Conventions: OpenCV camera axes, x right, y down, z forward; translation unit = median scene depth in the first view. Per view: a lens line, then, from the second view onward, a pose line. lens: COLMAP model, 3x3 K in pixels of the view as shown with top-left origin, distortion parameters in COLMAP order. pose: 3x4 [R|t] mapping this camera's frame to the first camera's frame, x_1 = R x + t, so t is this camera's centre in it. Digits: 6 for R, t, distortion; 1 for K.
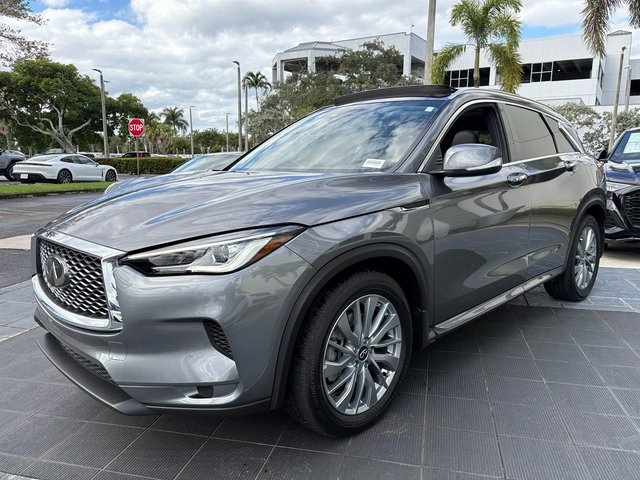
lens RADIAL K [[483.3, 0, 318.5], [0, 483.3, 243.7], [0, 0, 1]] dist [0.046732, -0.061478]
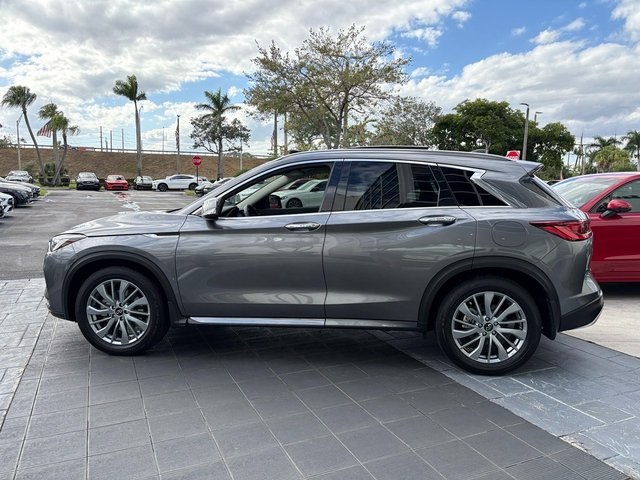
lens RADIAL K [[483.3, 0, 322.1], [0, 483.3, 235.1], [0, 0, 1]] dist [0.046732, -0.061478]
pose [[0.626582, 0.094171, -0.773645, 1.216819], [-0.147898, 0.989002, 0.000601, -0.105192], [0.765194, 0.114044, 0.633619, 0.256501]]
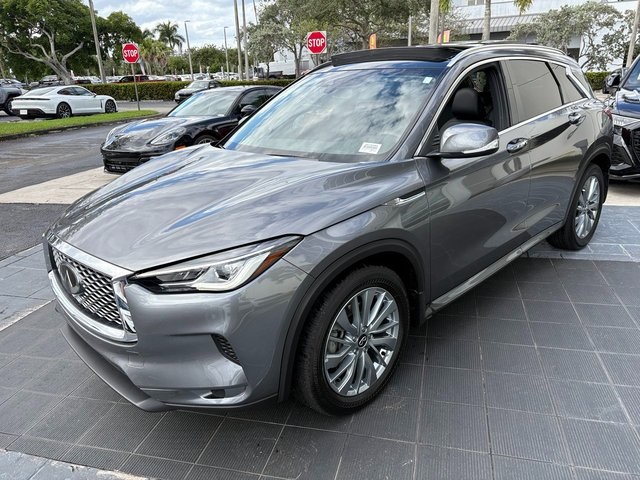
lens RADIAL K [[483.3, 0, 318.0], [0, 483.3, 242.4], [0, 0, 1]] dist [0.046732, -0.061478]
pose [[0.999066, -0.036361, -0.023331, 0.016775], [0.039743, 0.985275, 0.166295, -0.106880], [0.016941, -0.167067, 0.985800, -0.014137]]
